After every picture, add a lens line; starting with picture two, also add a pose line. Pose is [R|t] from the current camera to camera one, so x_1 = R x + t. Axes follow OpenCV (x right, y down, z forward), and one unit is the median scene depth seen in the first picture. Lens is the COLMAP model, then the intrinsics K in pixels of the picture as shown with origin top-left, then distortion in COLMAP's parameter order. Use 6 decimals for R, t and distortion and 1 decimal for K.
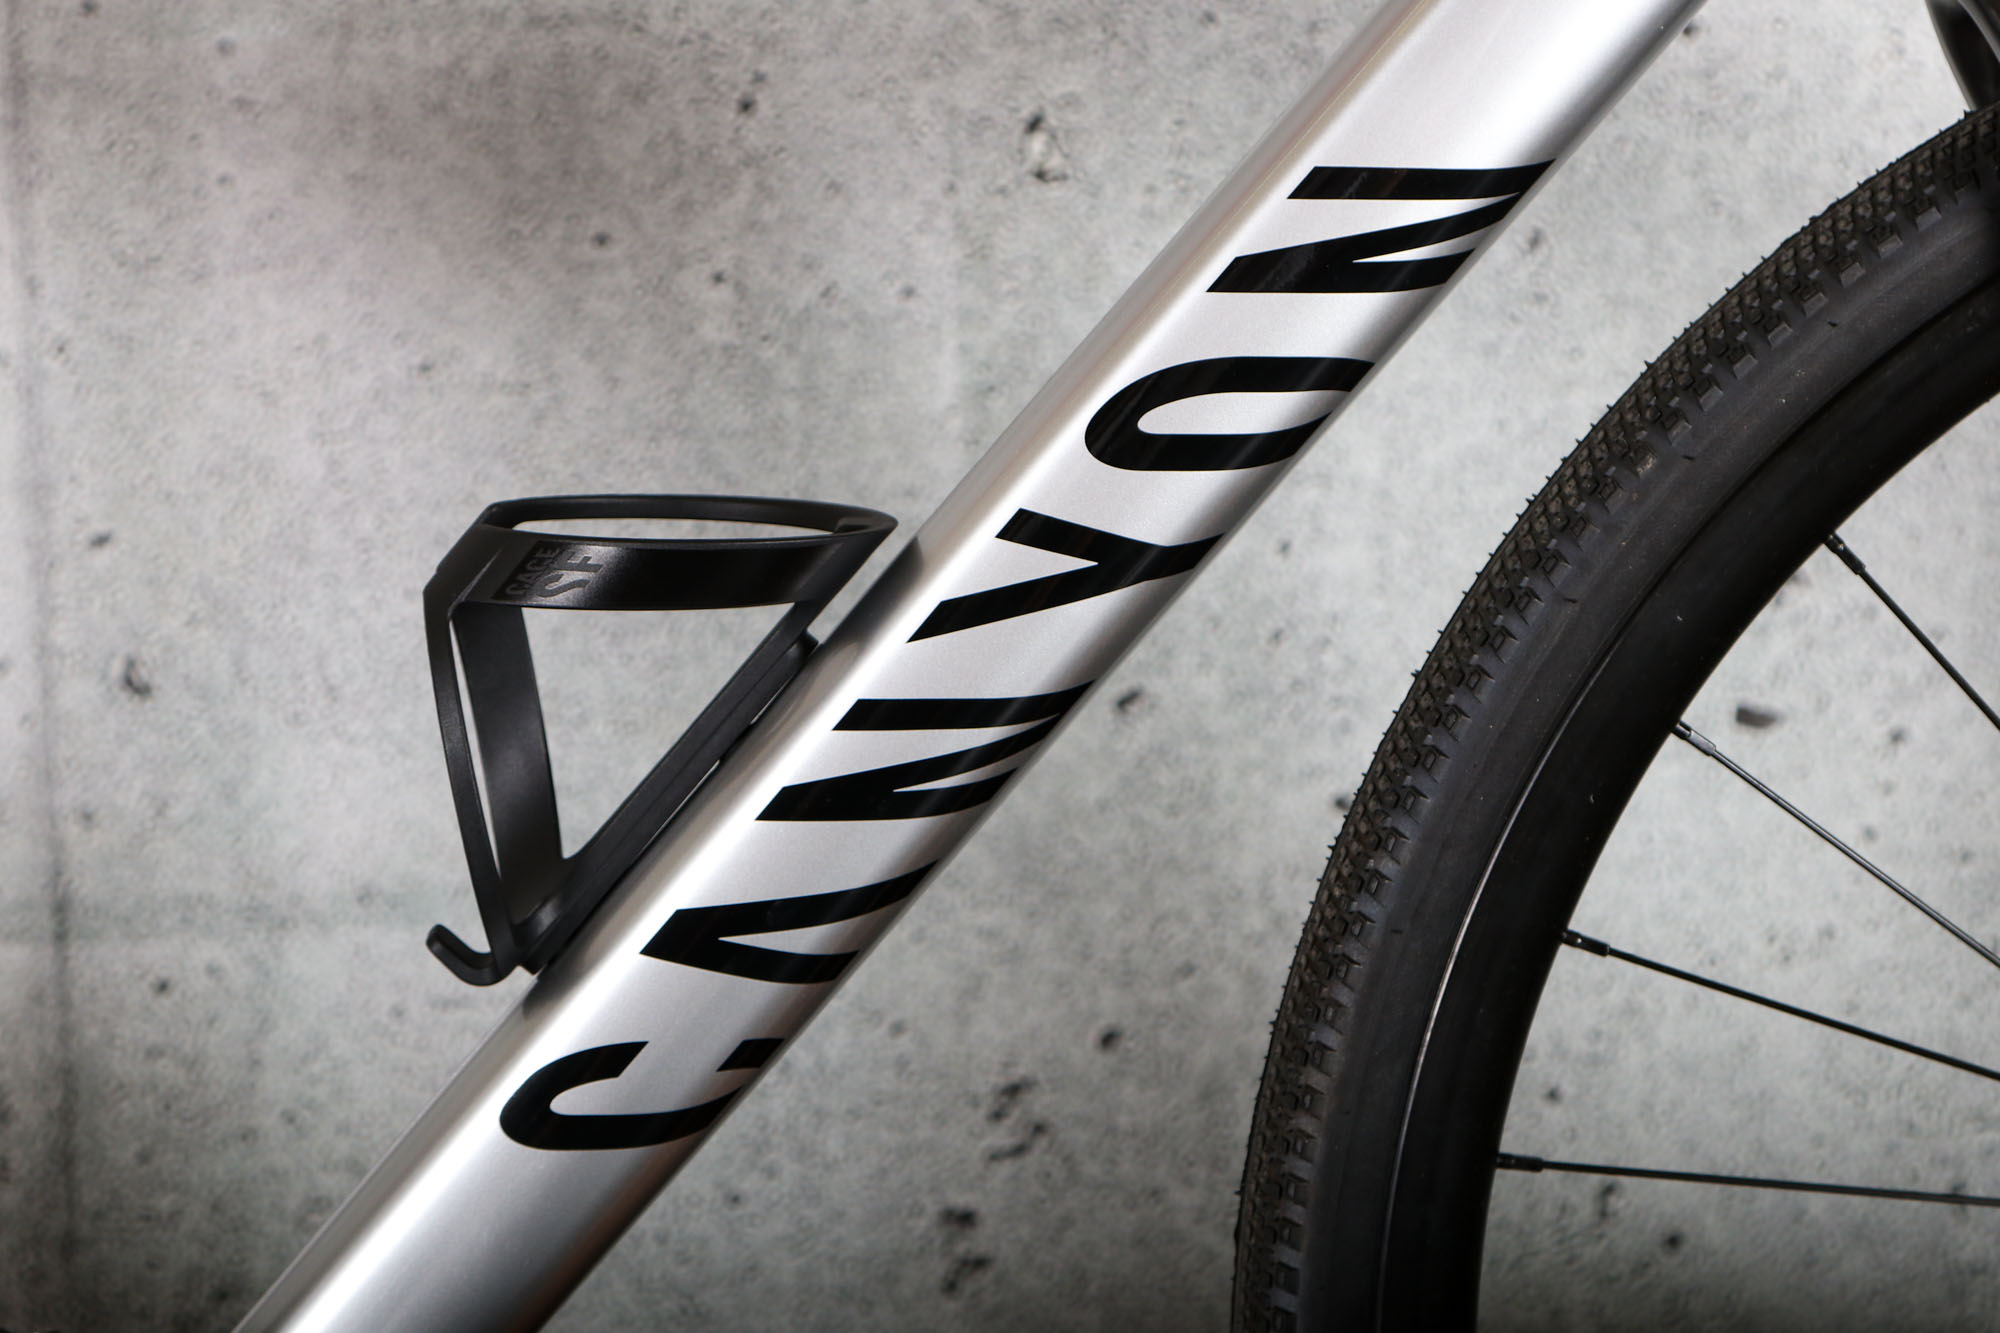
lens RADIAL K [[5967.1, 0, 997.3], [0, 5967.1, 657.0], [0, 0, 1]] dist [0.244412, 0.000000]
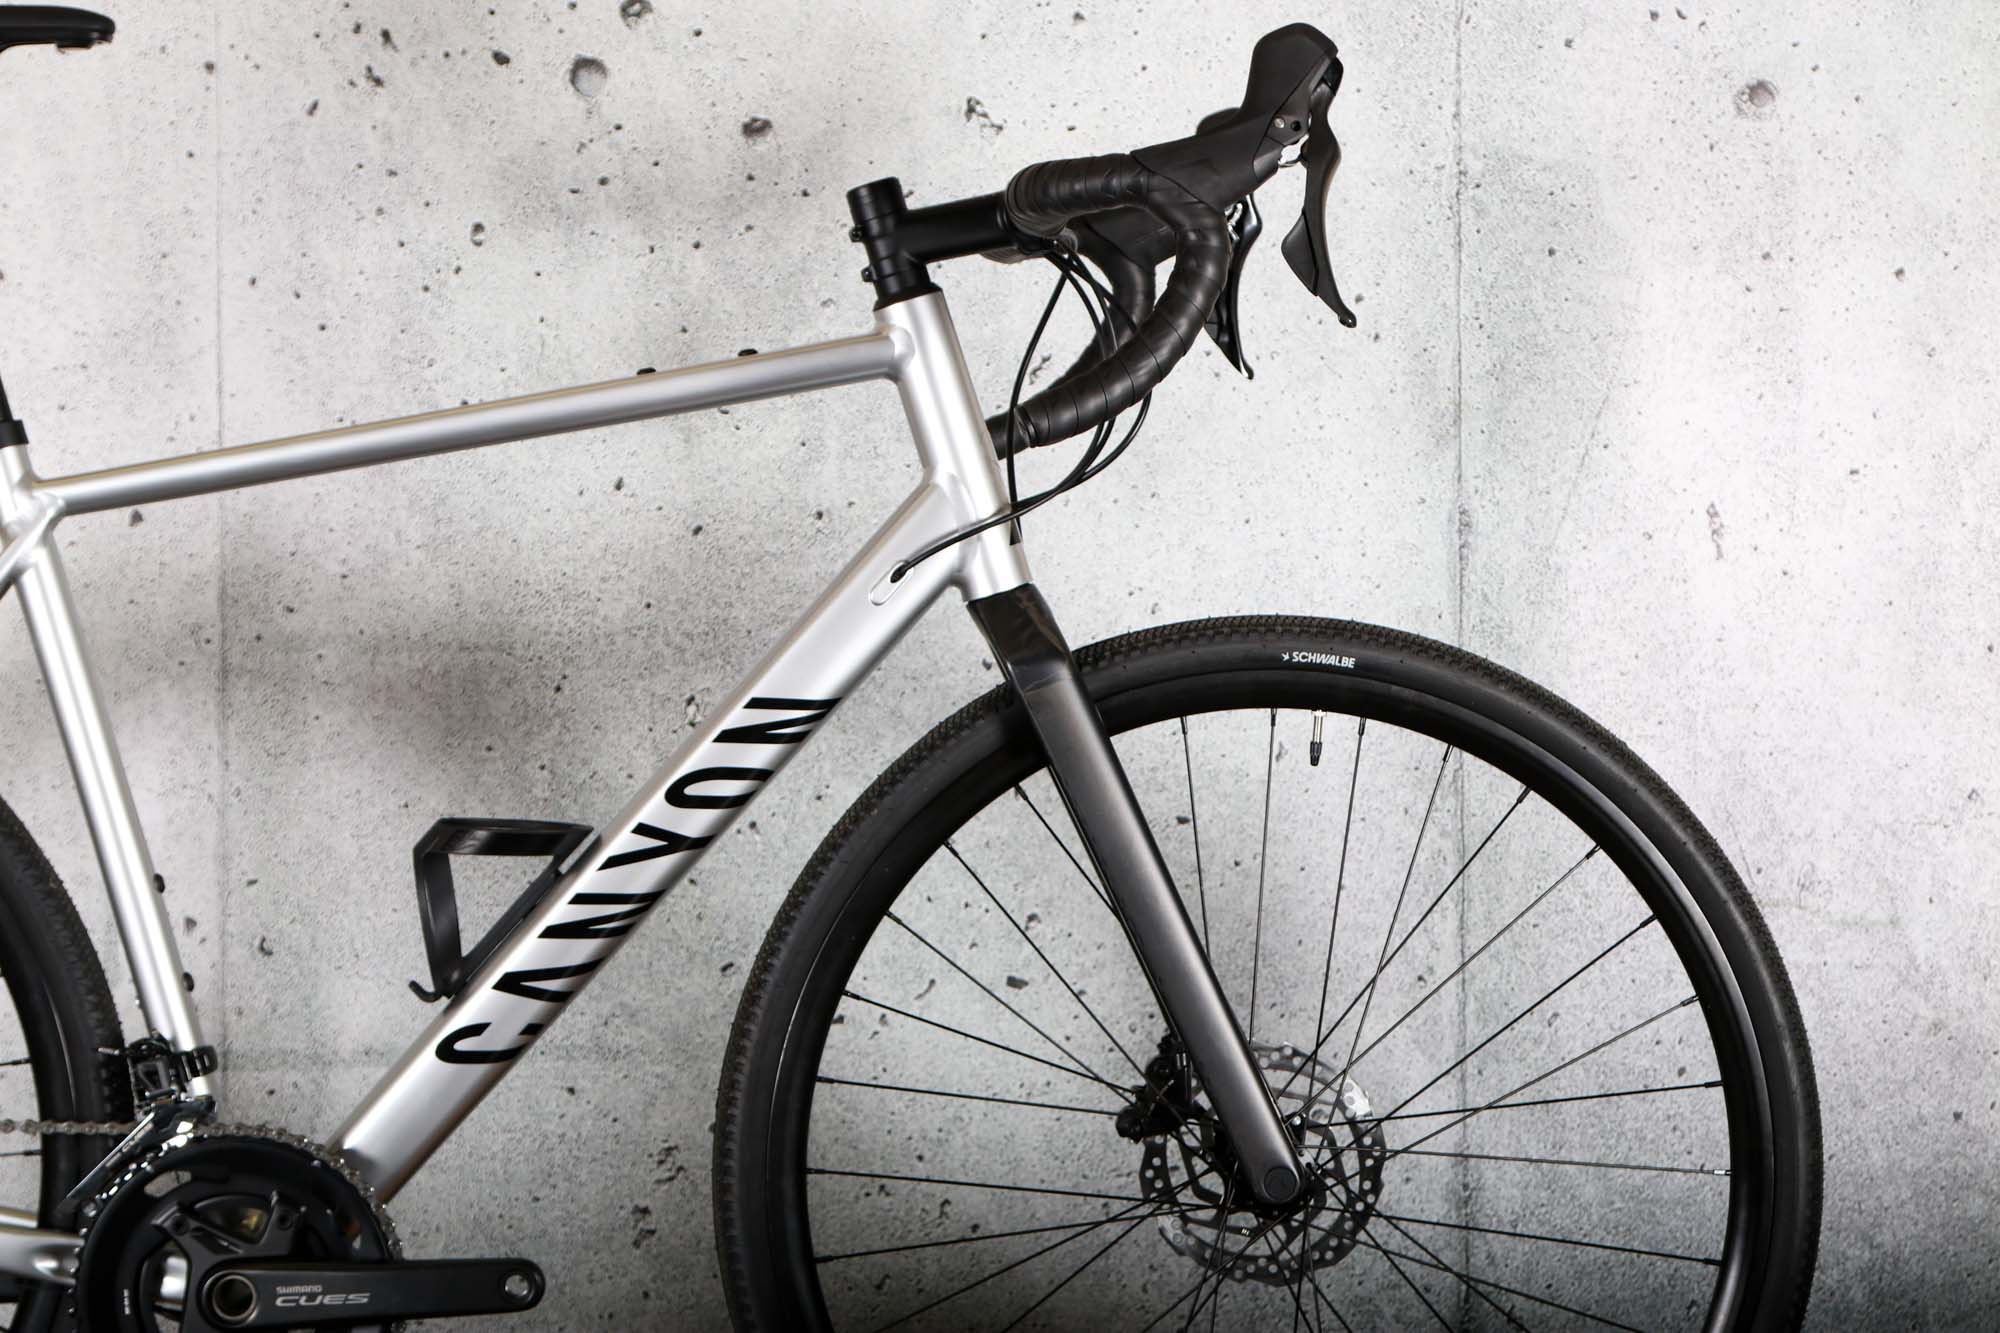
lens RADIAL K [[4753.4, 0, 992.5], [0, 4753.4, 685.0], [0, 0, 1]] dist [0.149300, 0.000000]
pose [[0.999037, 0.026511, 0.034960, 0.055768], [-0.022477, 0.993552, -0.111129, 0.096161], [-0.037681, 0.110236, 0.993191, -0.734251]]
